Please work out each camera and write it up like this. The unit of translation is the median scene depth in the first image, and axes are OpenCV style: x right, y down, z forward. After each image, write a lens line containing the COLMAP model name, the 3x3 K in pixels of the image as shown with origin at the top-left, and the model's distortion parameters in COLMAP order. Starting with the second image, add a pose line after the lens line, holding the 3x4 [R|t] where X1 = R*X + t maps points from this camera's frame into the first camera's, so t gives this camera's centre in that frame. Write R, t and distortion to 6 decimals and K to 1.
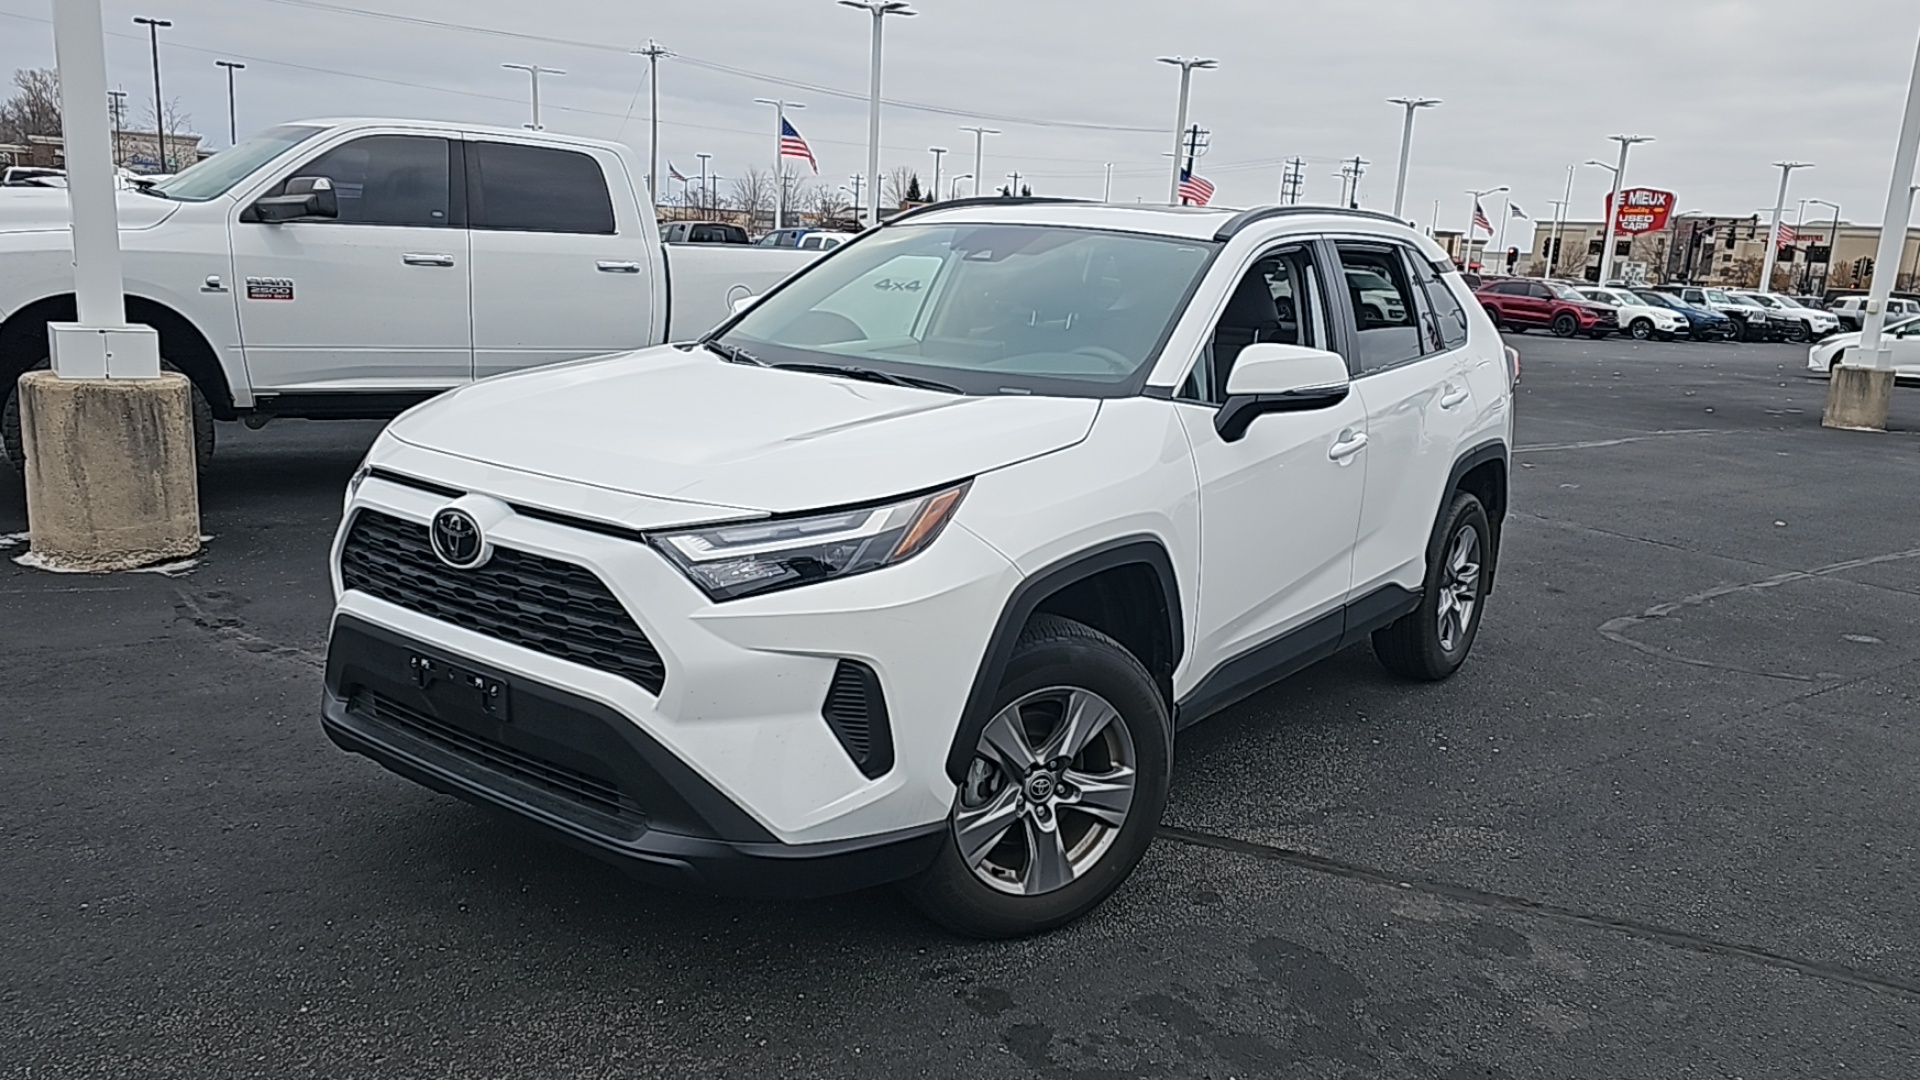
lens RADIAL K [[1338.5, 0, 997.4], [0, 1338.5, 538.7], [0, 0, 1]] dist [0.085625, -0.054625]
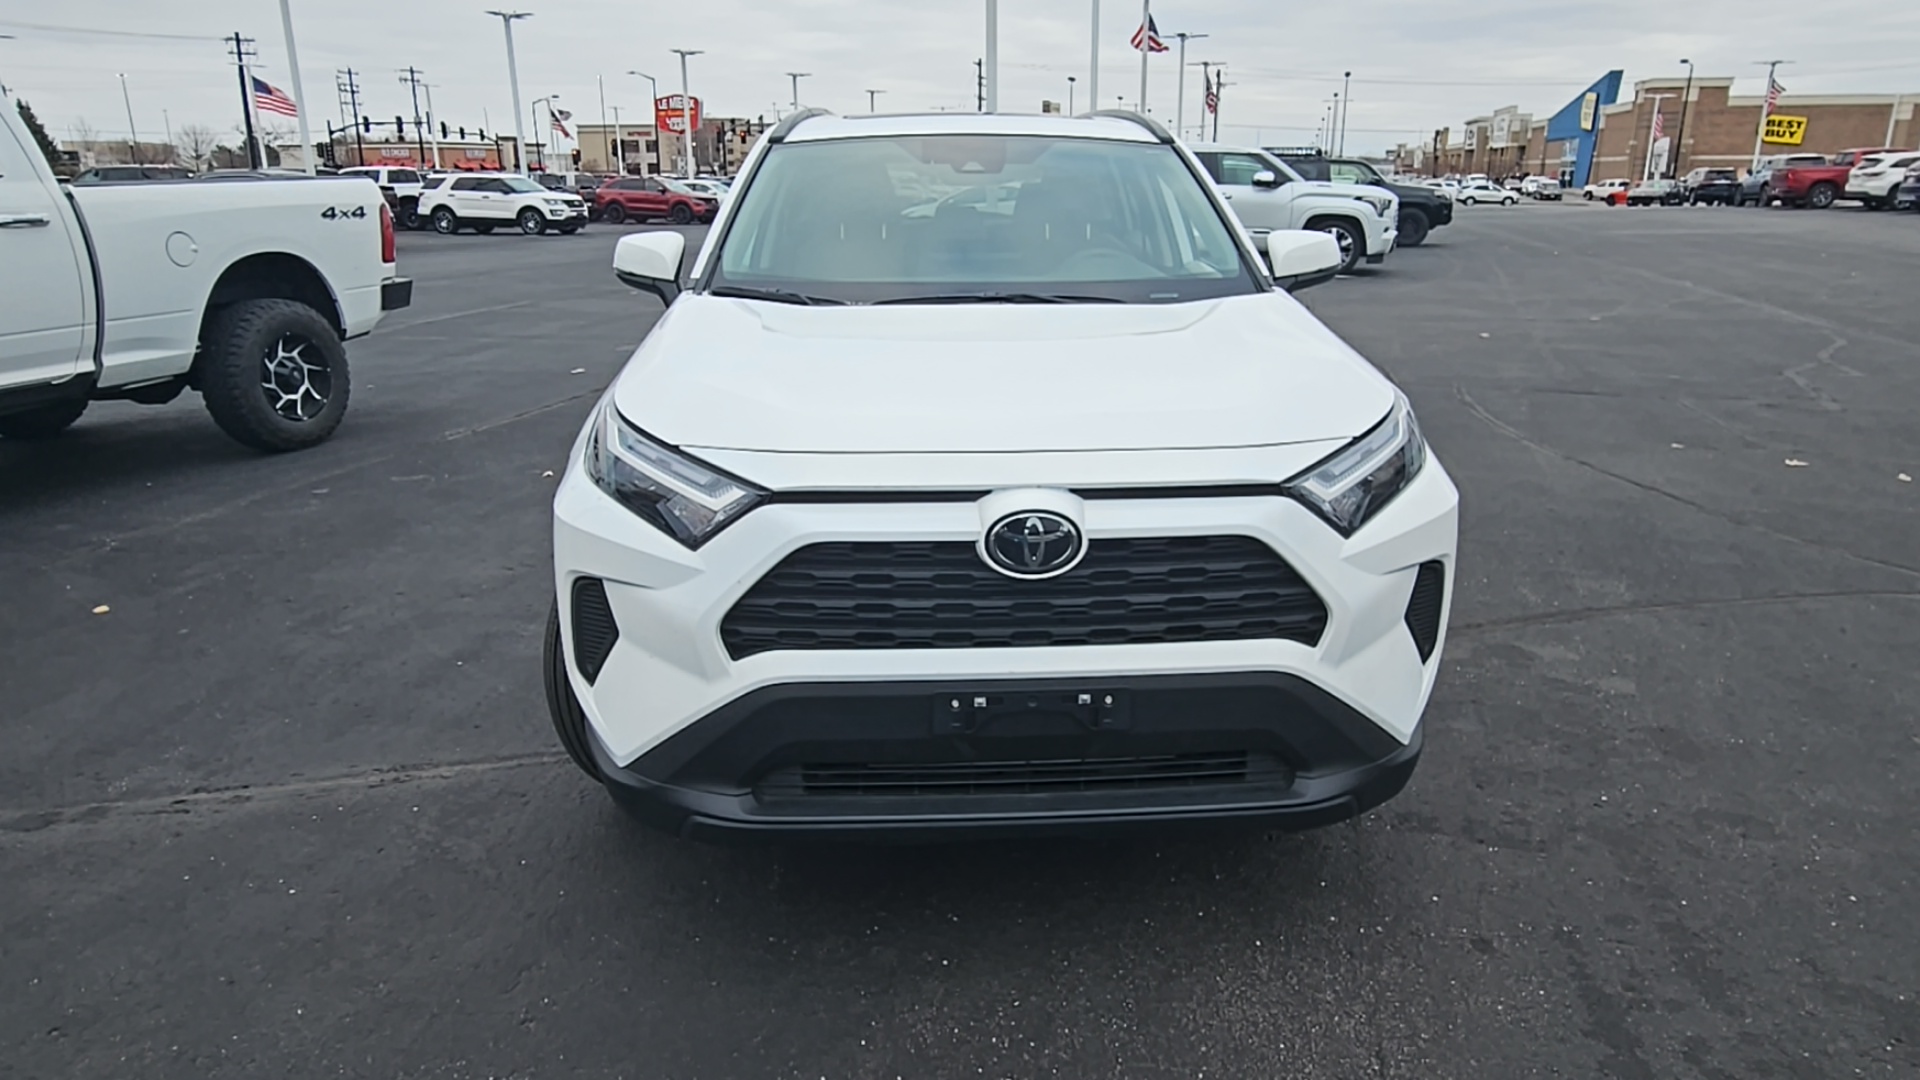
lens RADIAL K [[1168.4, 0, 982.9], [0, 1168.4, 556.4], [0, 0, 1]] dist [0.003899, -0.002617]
pose [[0.781251, -0.246994, 0.573272, -0.811807], [0.174419, 0.968183, 0.179444, -0.124172], [-0.599354, -0.040201, 0.799474, 0.425887]]
